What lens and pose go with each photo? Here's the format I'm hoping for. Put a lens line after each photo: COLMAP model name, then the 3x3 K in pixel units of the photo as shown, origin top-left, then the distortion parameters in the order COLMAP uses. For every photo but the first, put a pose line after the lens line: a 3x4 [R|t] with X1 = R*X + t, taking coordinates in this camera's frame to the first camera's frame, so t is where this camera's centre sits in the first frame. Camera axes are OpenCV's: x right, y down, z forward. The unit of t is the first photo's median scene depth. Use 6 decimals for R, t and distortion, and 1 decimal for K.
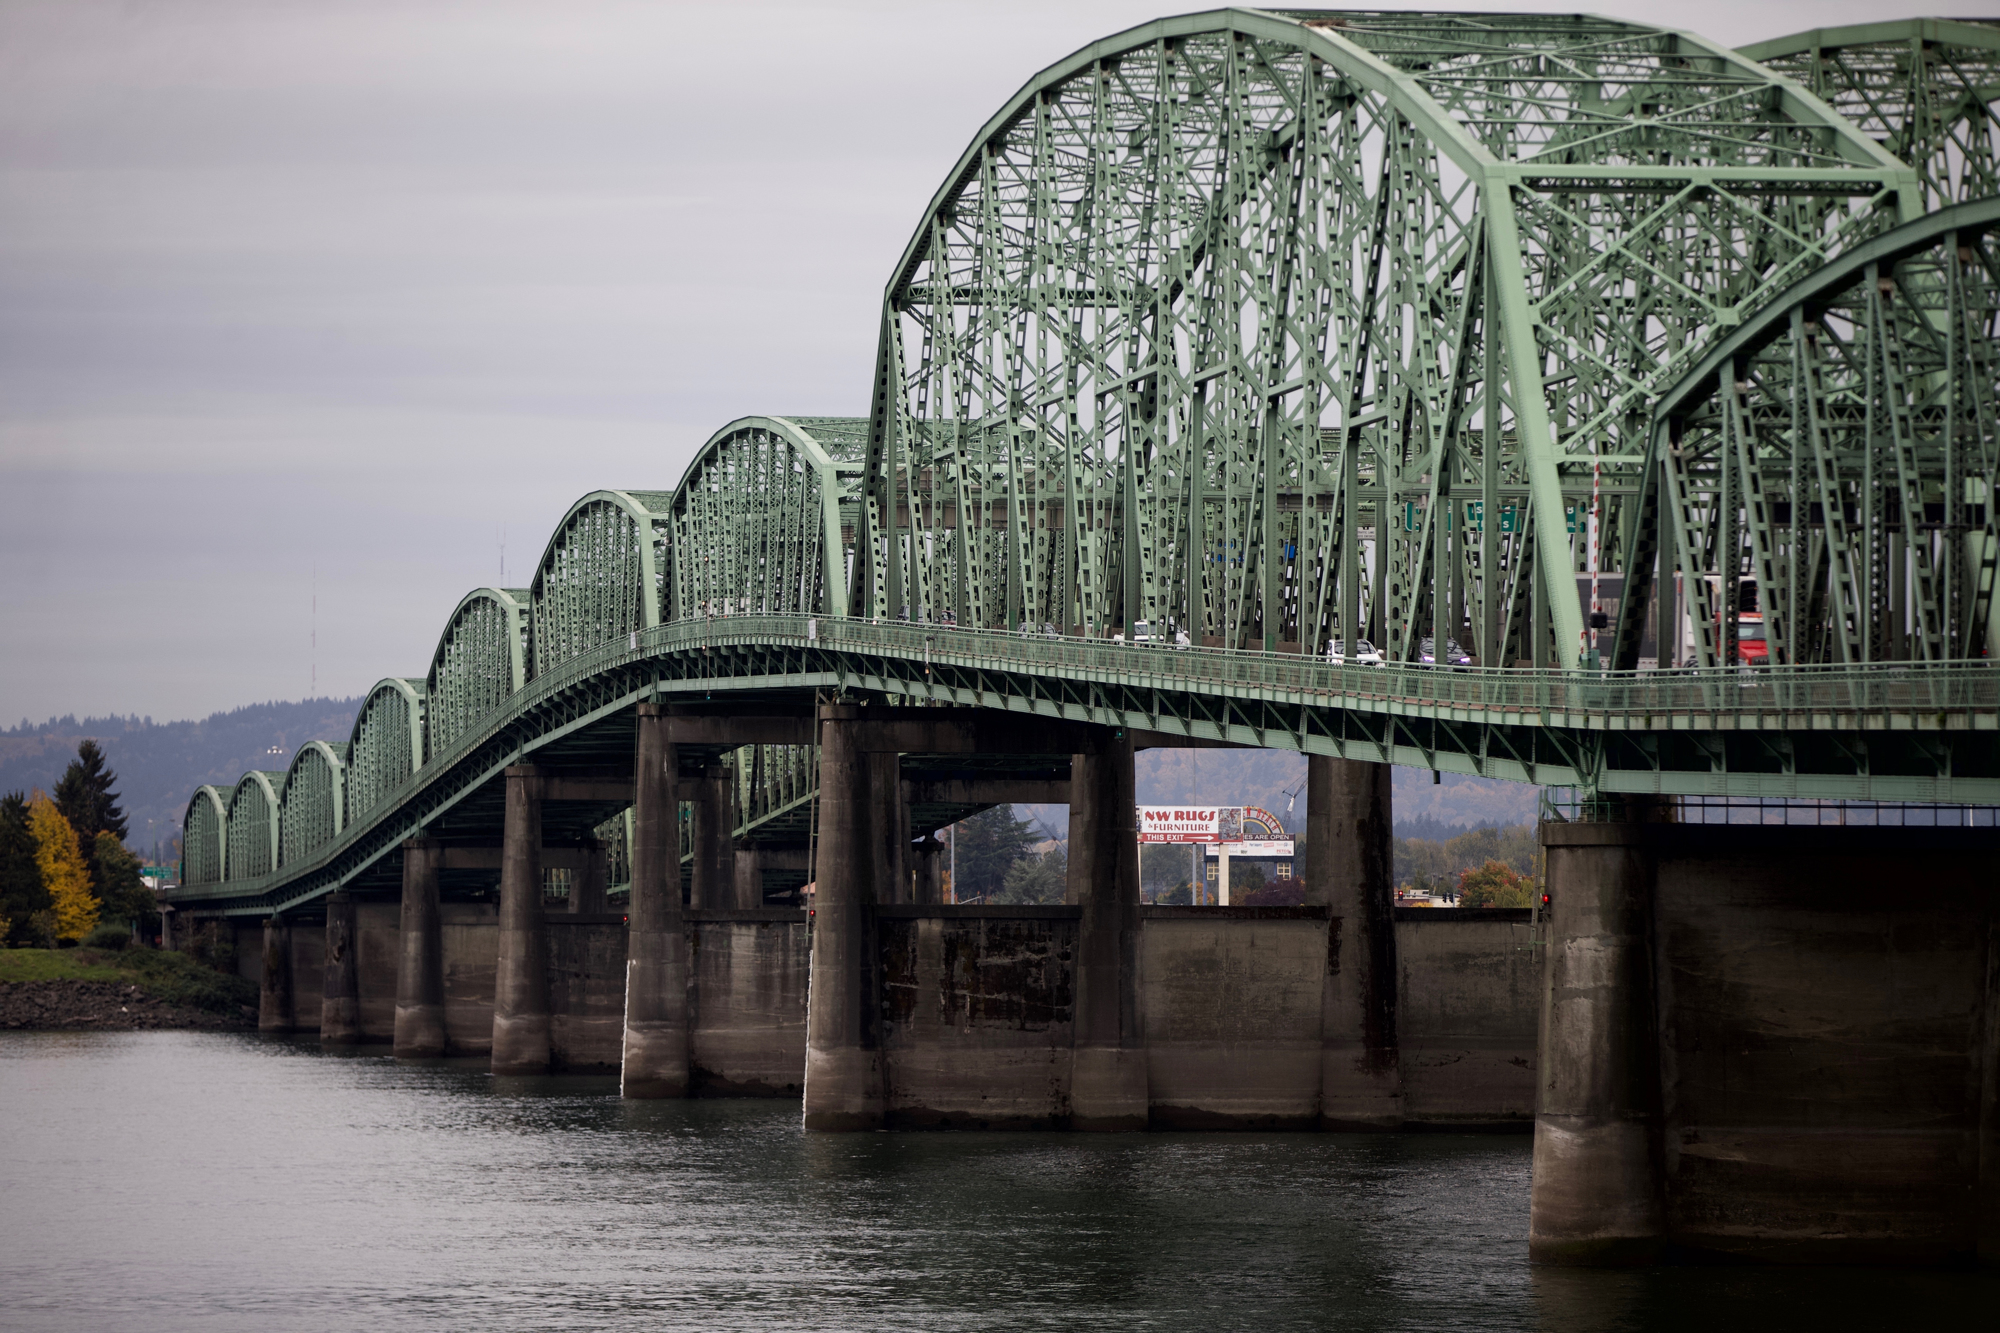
lens RADIAL K [[9127.6, 0, 999.5], [0, 9127.6, 676.4], [0, 0, 1]] dist [0.811180, 0.000000]
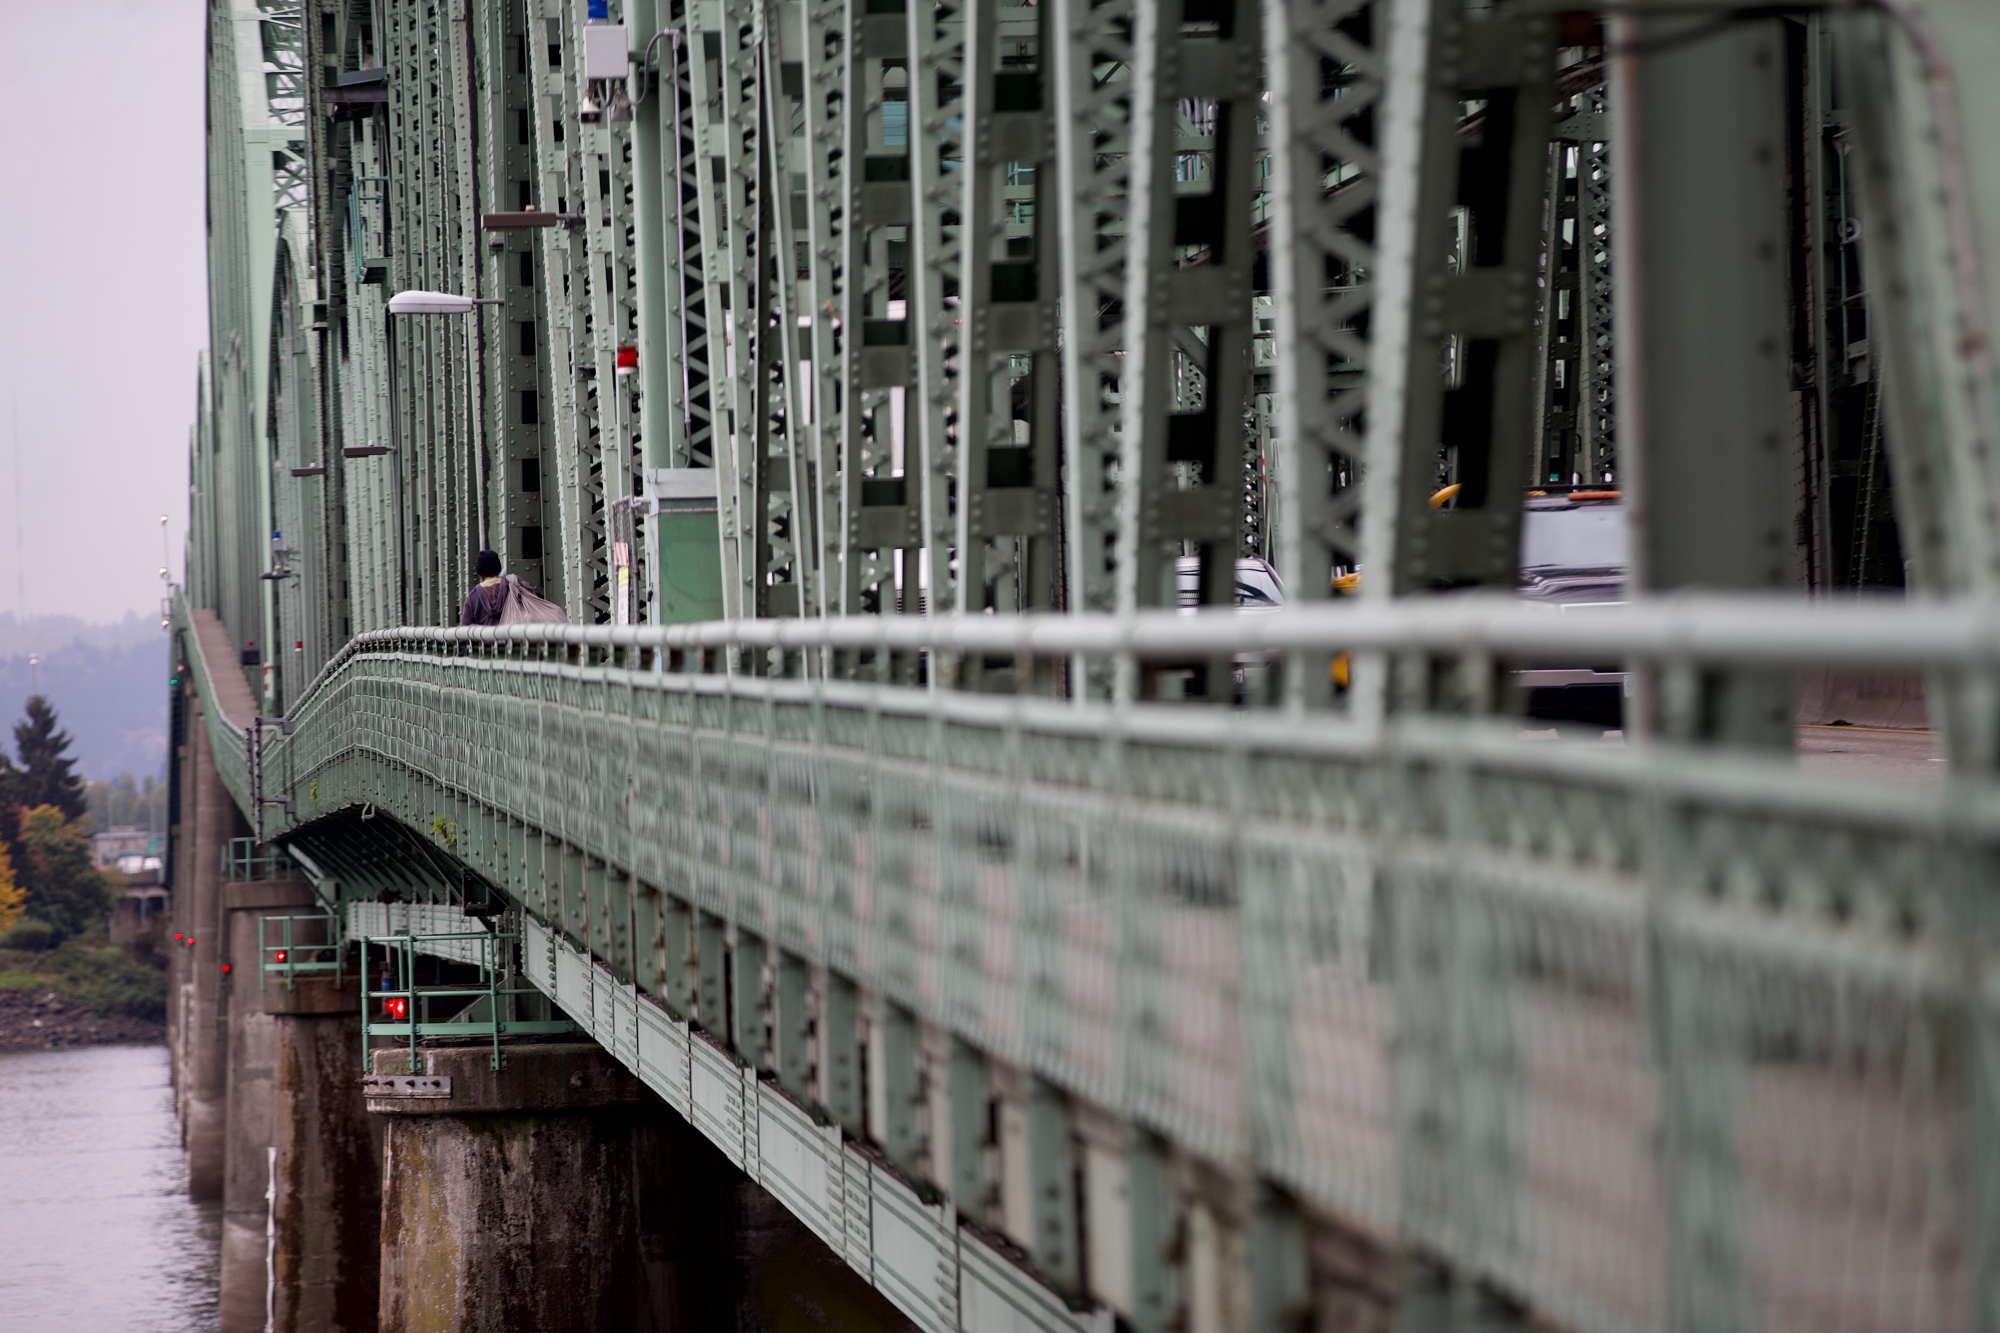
lens RADIAL K [[11342.1, 0, 1000.8], [0, 11342.1, 676.9], [0, 0, 1]] dist [1.884058, 0.000000]
pose [[0.997237, -0.032833, -0.066643, 0.127695], [0.033684, 0.999364, 0.011684, -0.008797], [0.066217, -0.013897, 0.997708, -0.063247]]
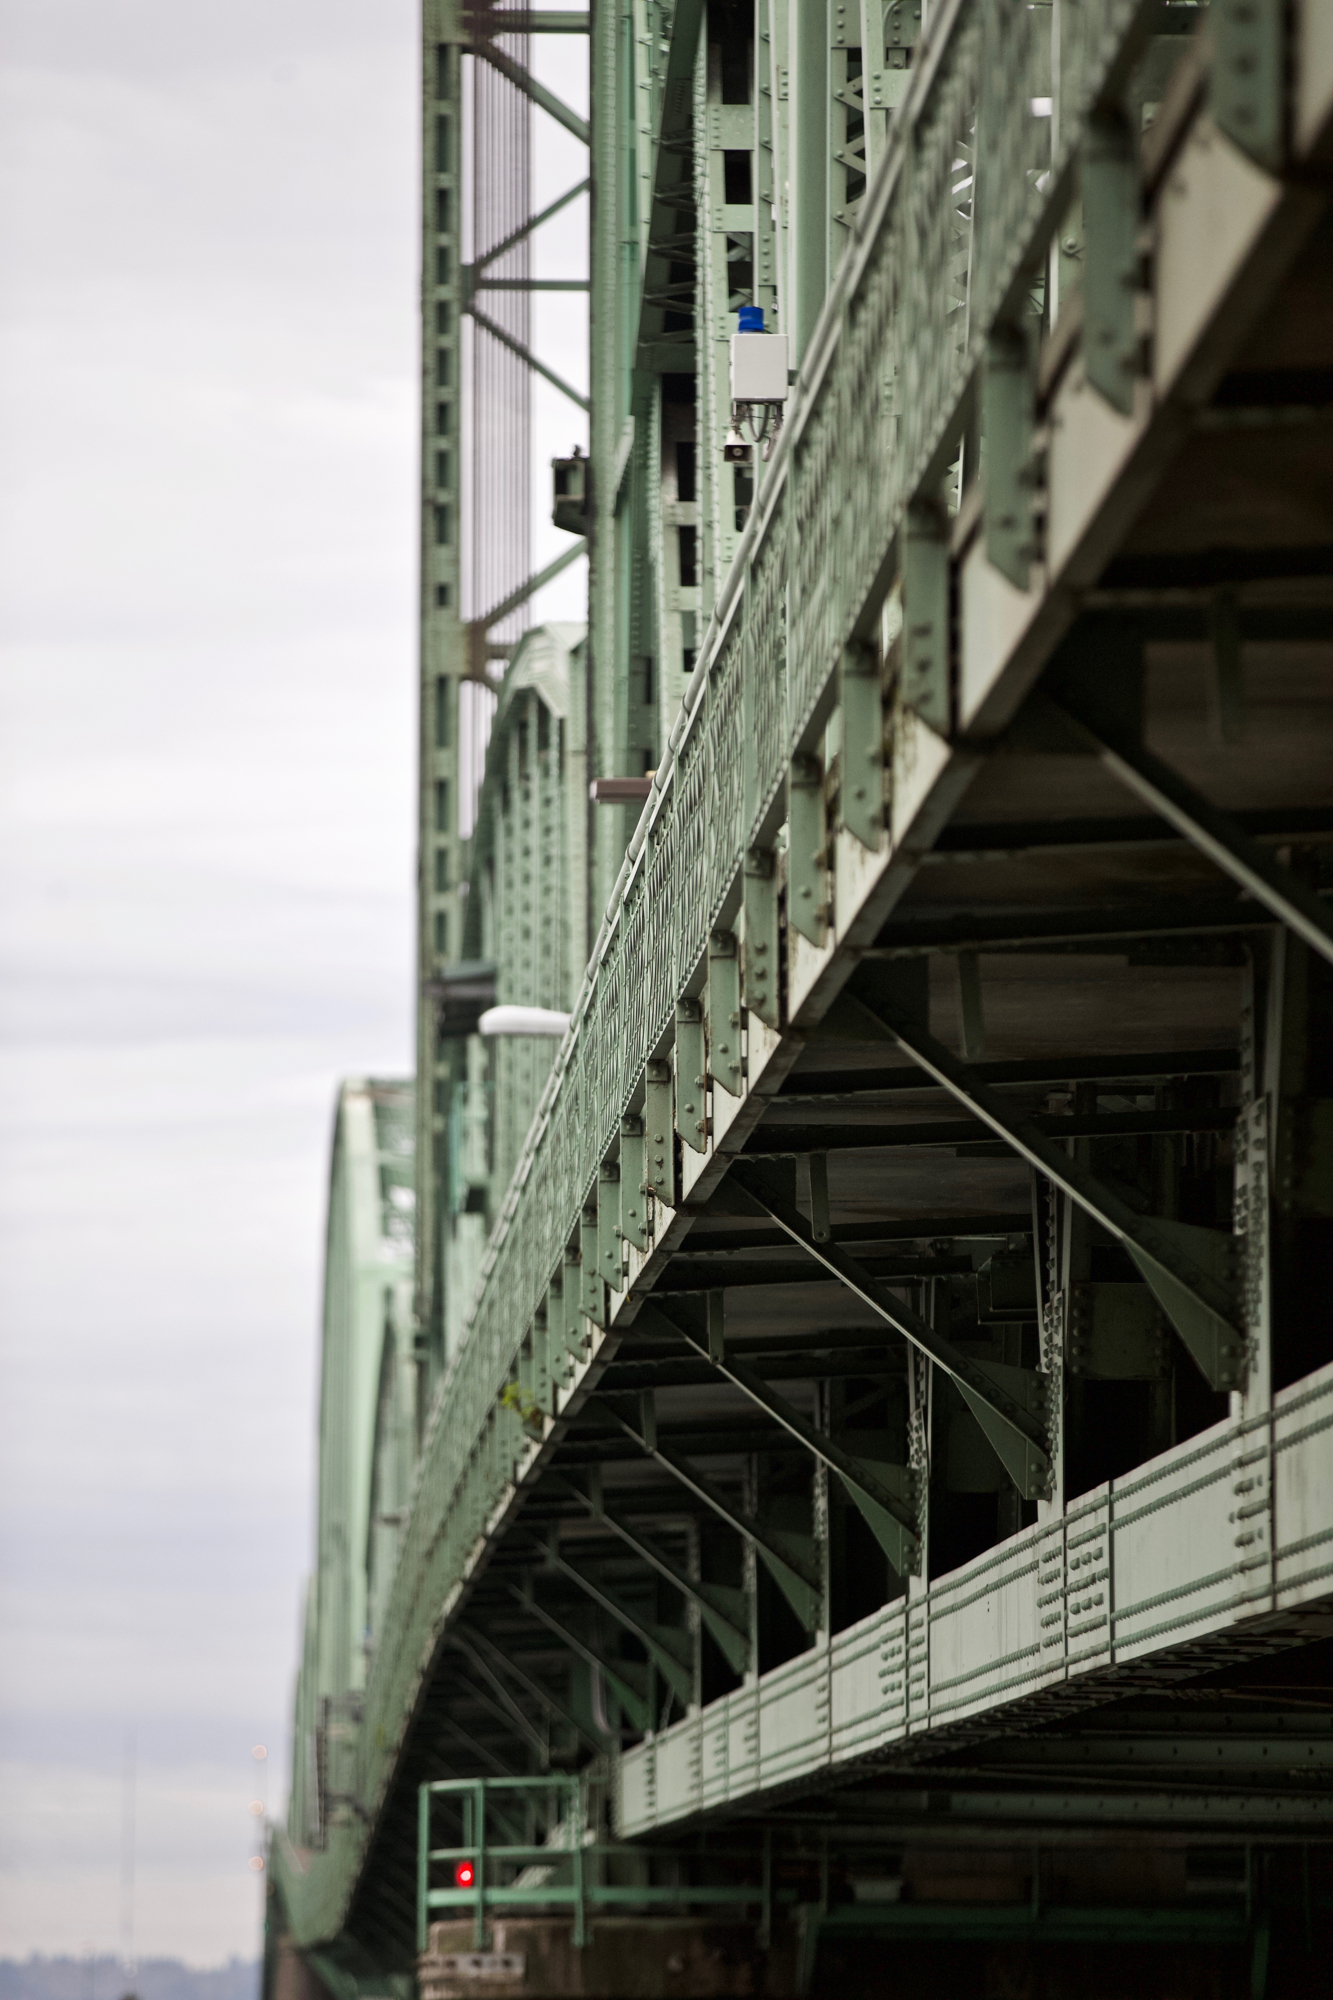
lens RADIAL K [[11342.1, 0, 659.7], [0, 11342.1, 986.1], [0, 0, 1]] dist [1.884058, 0.000000]
pose [[0.994414, -0.012569, -0.104798, 0.123037], [0.004094, 0.996731, -0.080690, 0.001939], [0.105469, 0.079810, 0.991215, -0.020725]]
